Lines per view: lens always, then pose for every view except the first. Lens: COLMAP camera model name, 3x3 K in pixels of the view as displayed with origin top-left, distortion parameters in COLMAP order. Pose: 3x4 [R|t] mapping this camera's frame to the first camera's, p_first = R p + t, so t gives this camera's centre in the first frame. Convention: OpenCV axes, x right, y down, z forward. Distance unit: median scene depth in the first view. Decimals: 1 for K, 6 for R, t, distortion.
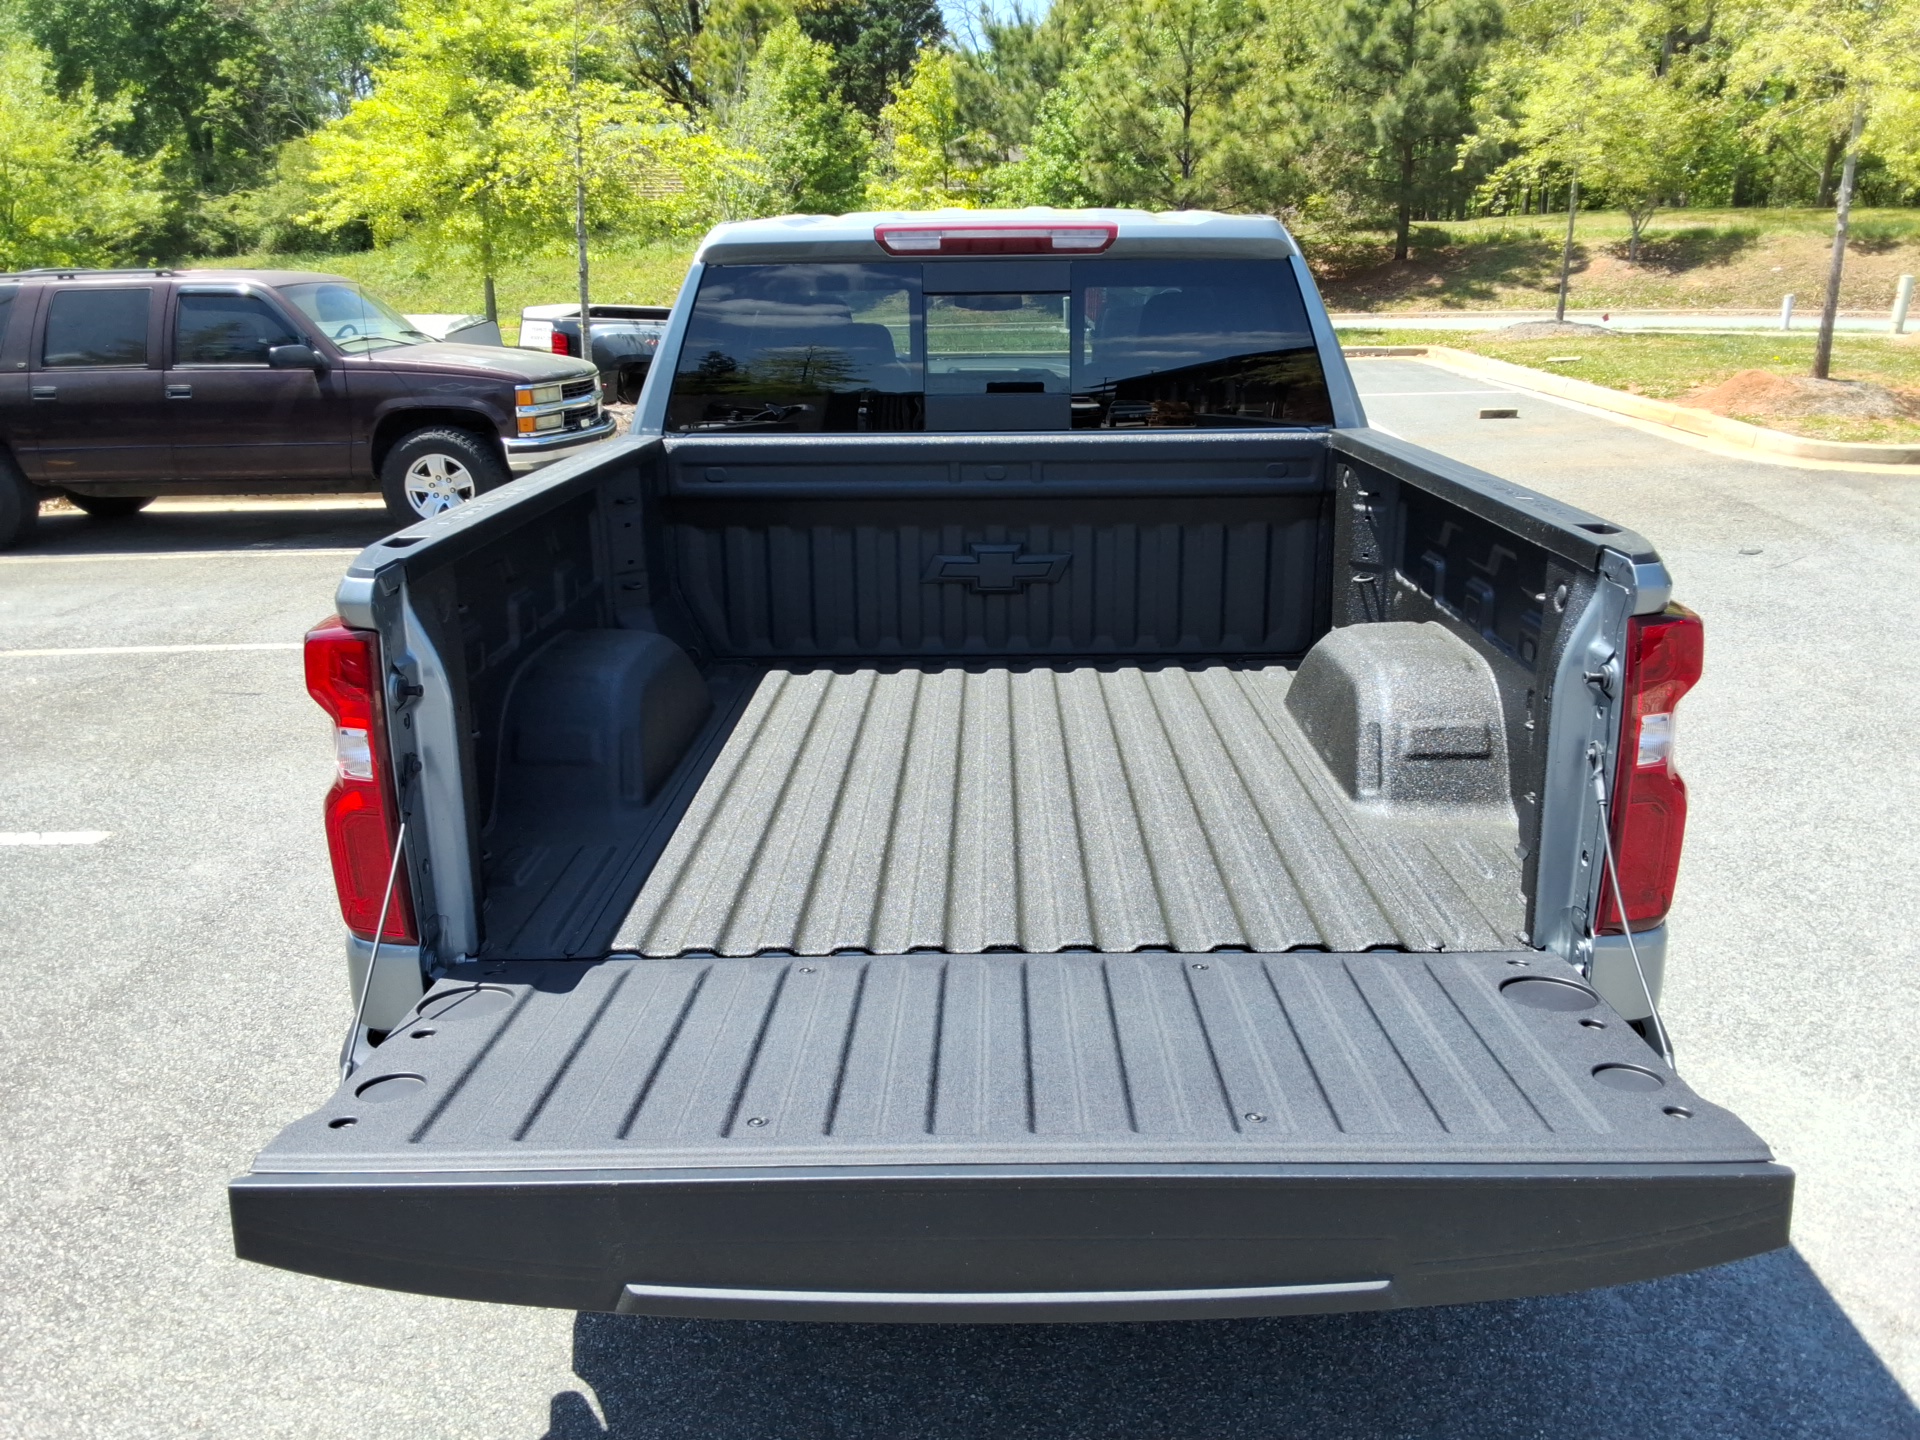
lens RADIAL K [[1529.5, 0, 969.0], [0, 1529.5, 716.1], [0, 0, 1]] dist [0.120346, -0.181120]
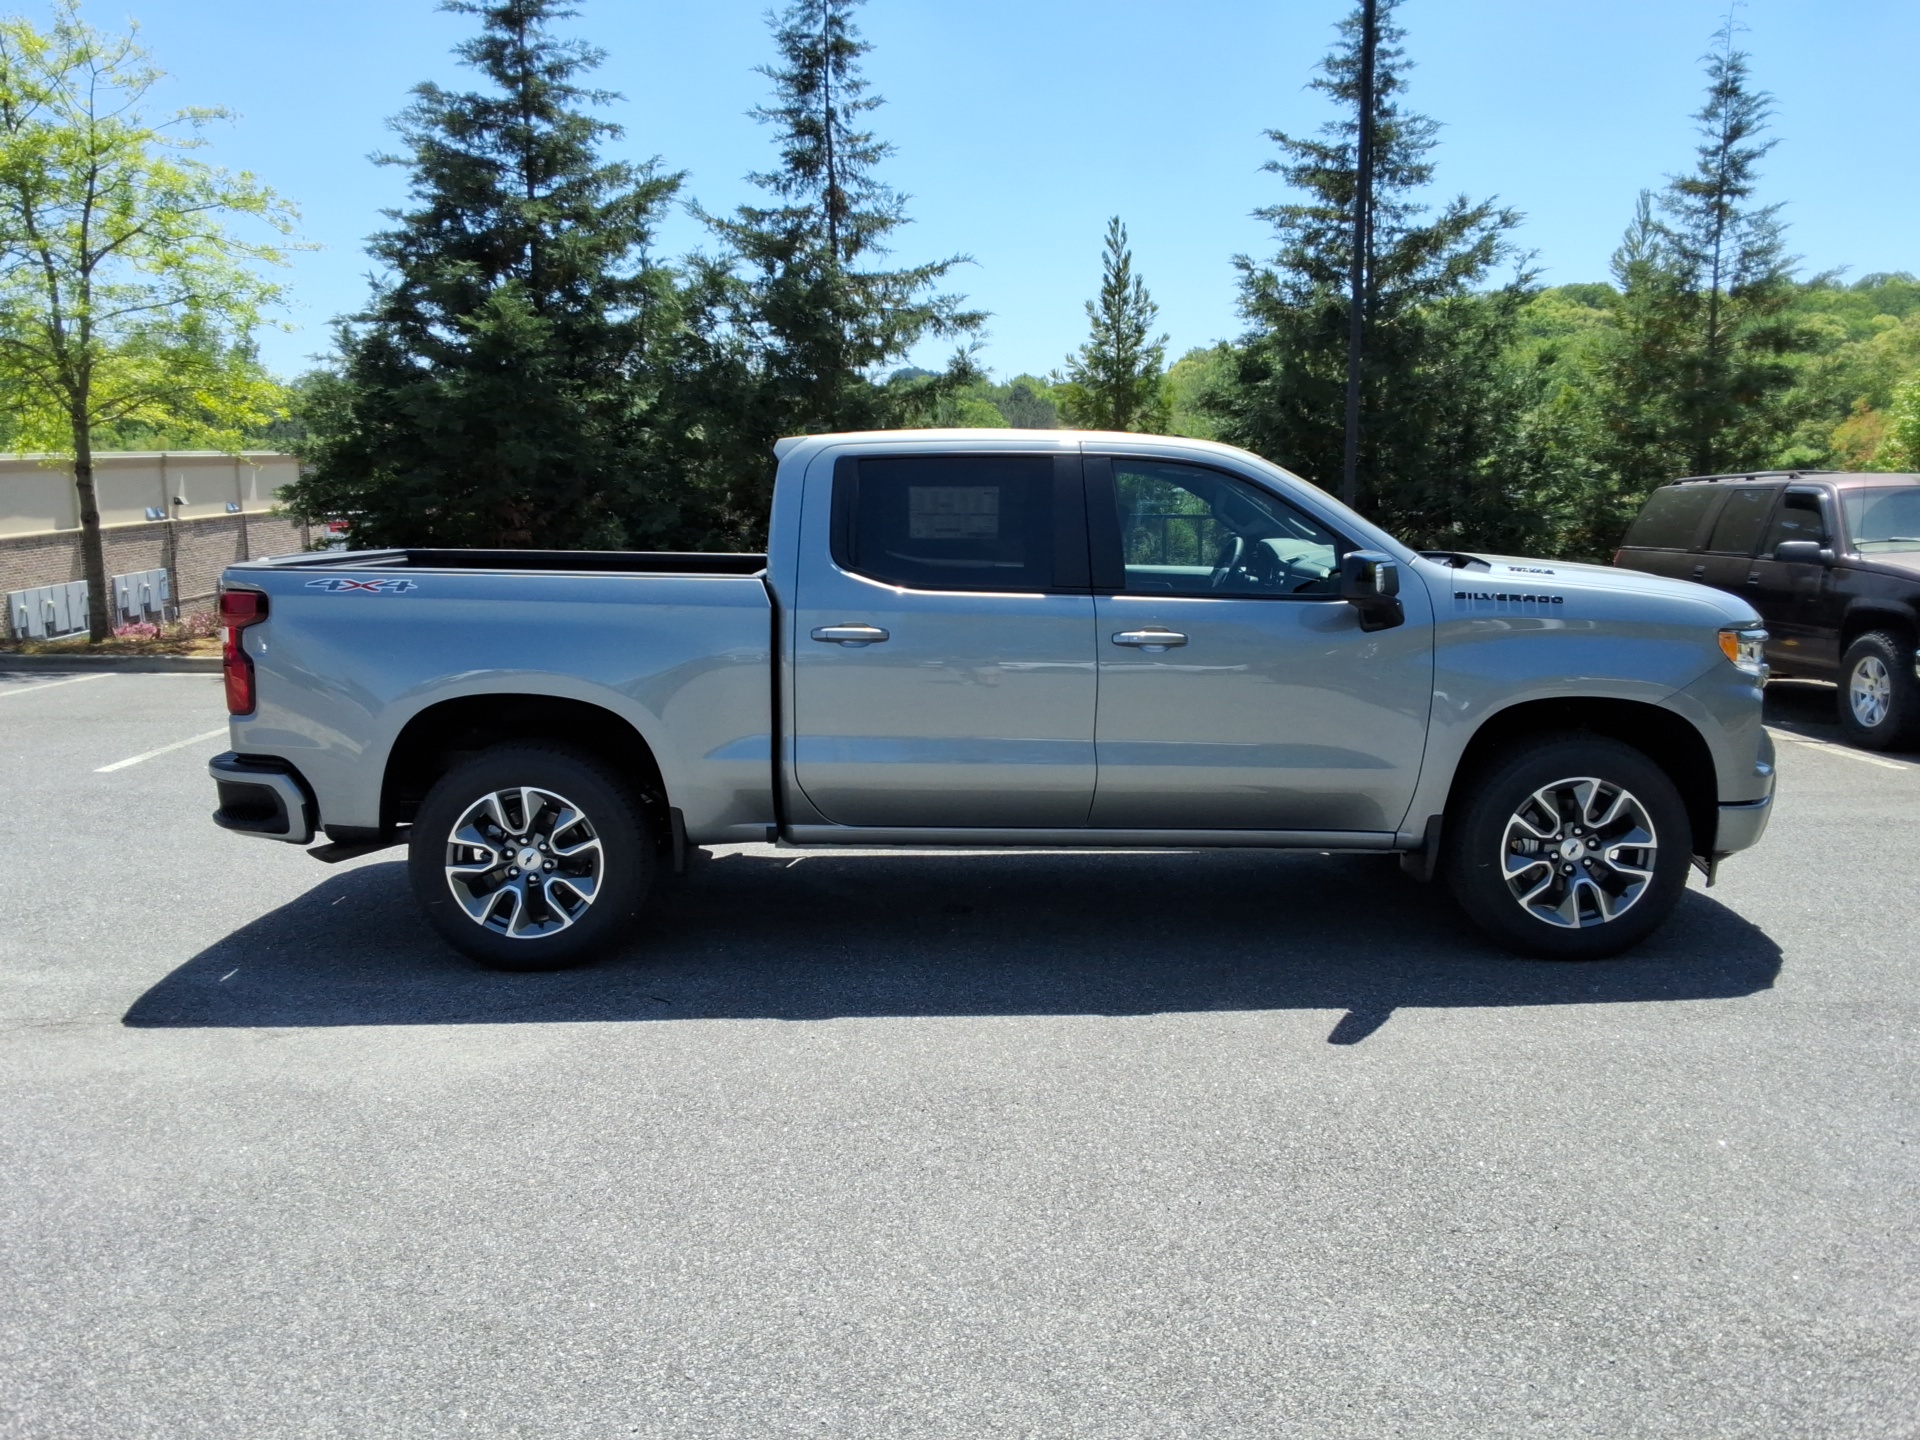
lens RADIAL K [[1527.9, 0, 984.2], [0, 1527.9, 718.7], [0, 0, 1]] dist [0.130312, -0.198477]
pose [[0.023162, 0.154380, -0.987740, 0.264238], [-0.277683, 0.950122, 0.141989, -0.049990], [0.960393, 0.270990, 0.064875, 0.177584]]
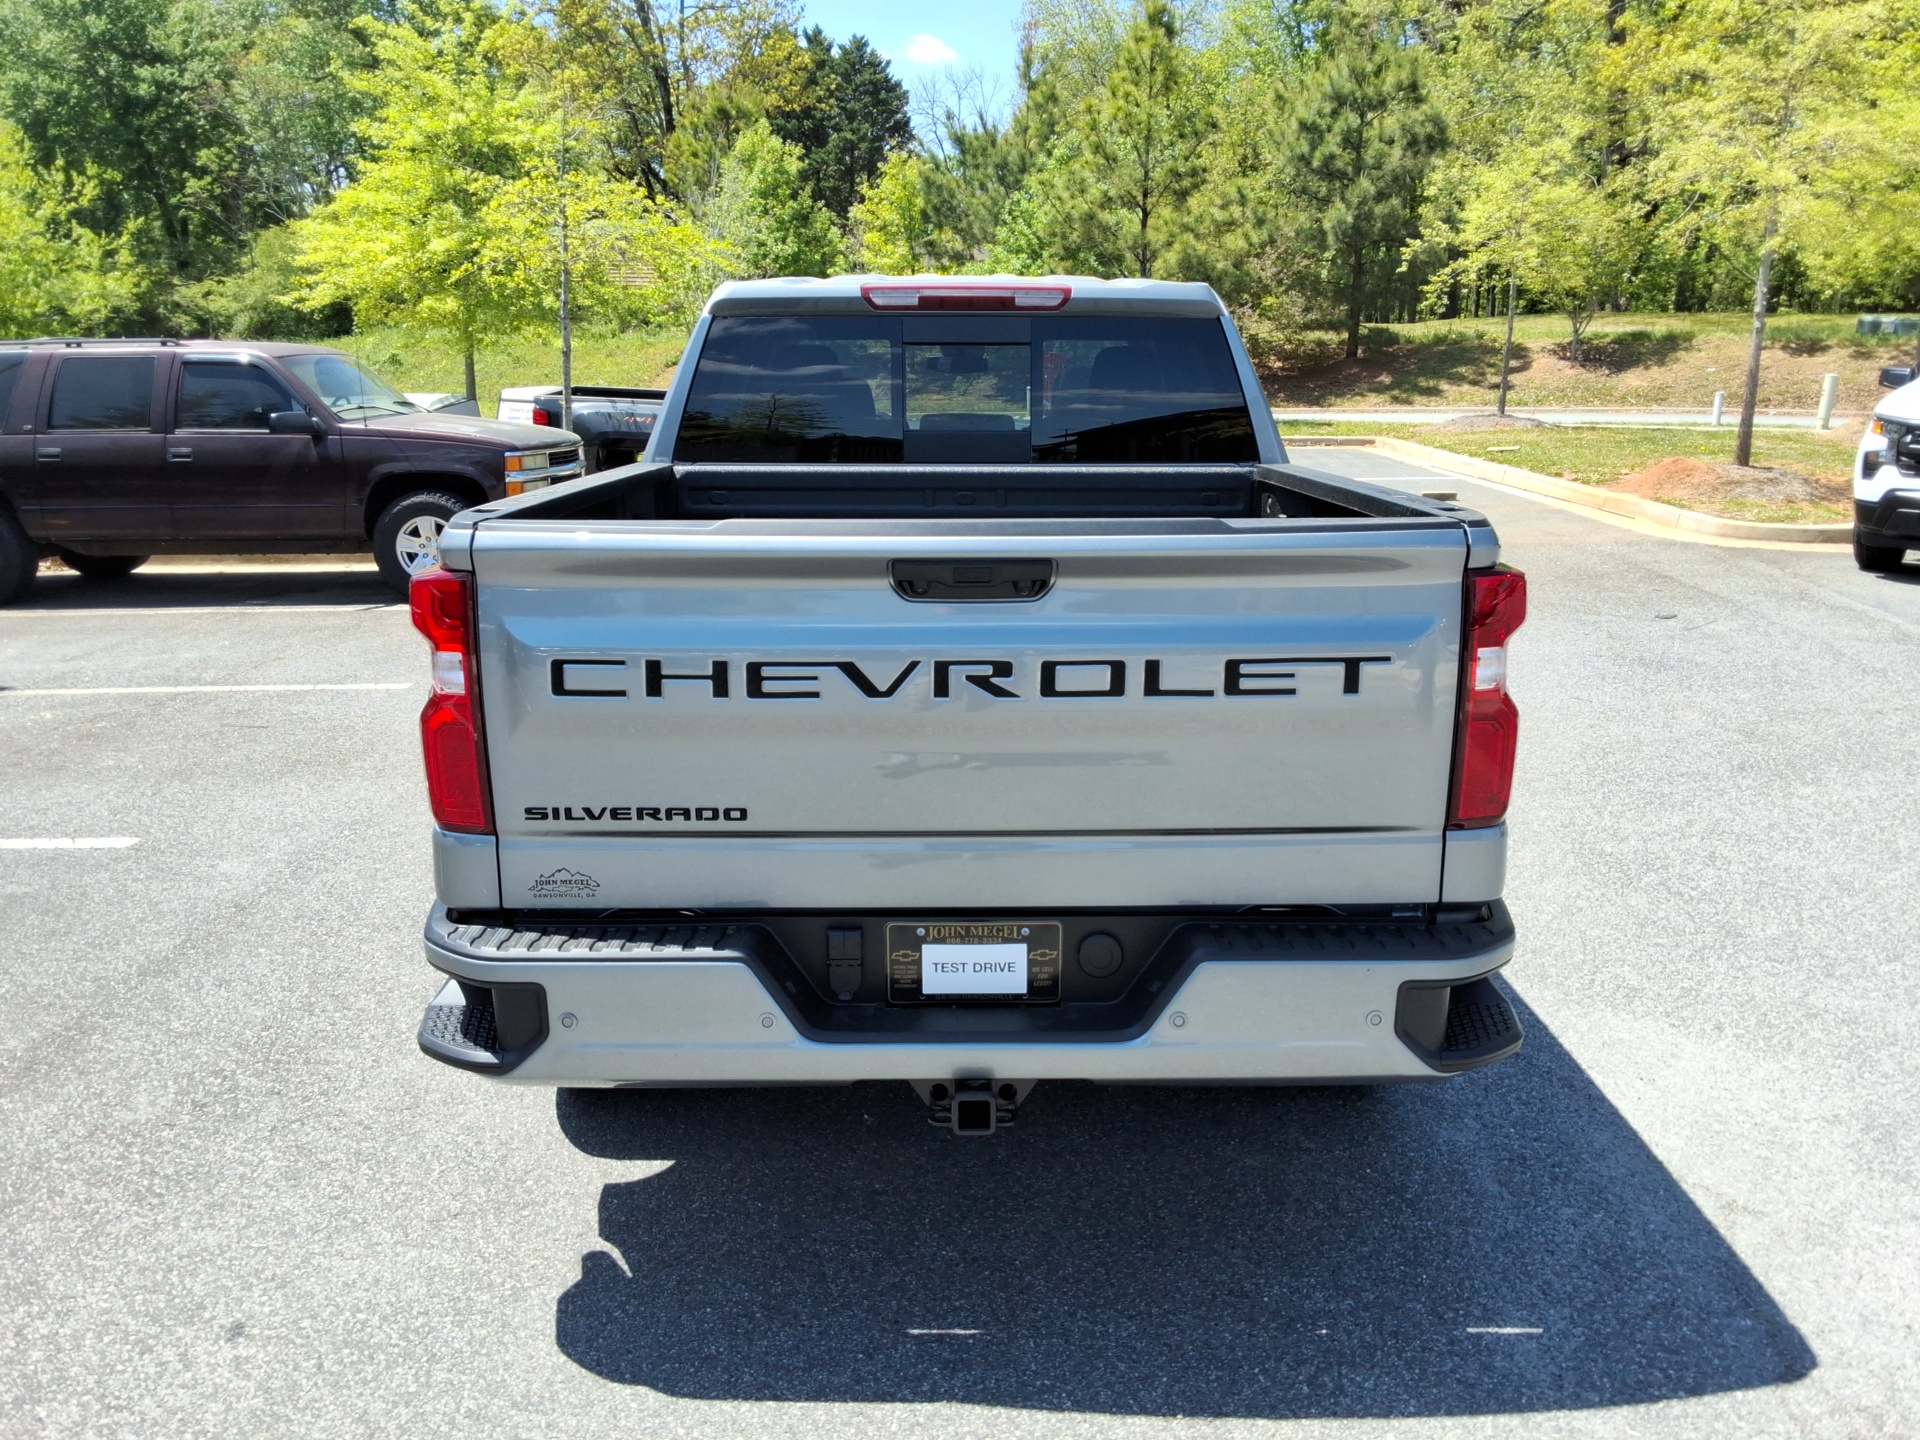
lens RADIAL K [[1529.5, 0, 969.0], [0, 1529.5, 716.1], [0, 0, 1]] dist [0.120346, -0.181120]
pose [[0.999683, 0.006694, 0.024274, -0.001026], [-0.005288, 0.998329, -0.057549, 0.010550], [-0.024619, 0.057402, 0.998048, -0.019908]]
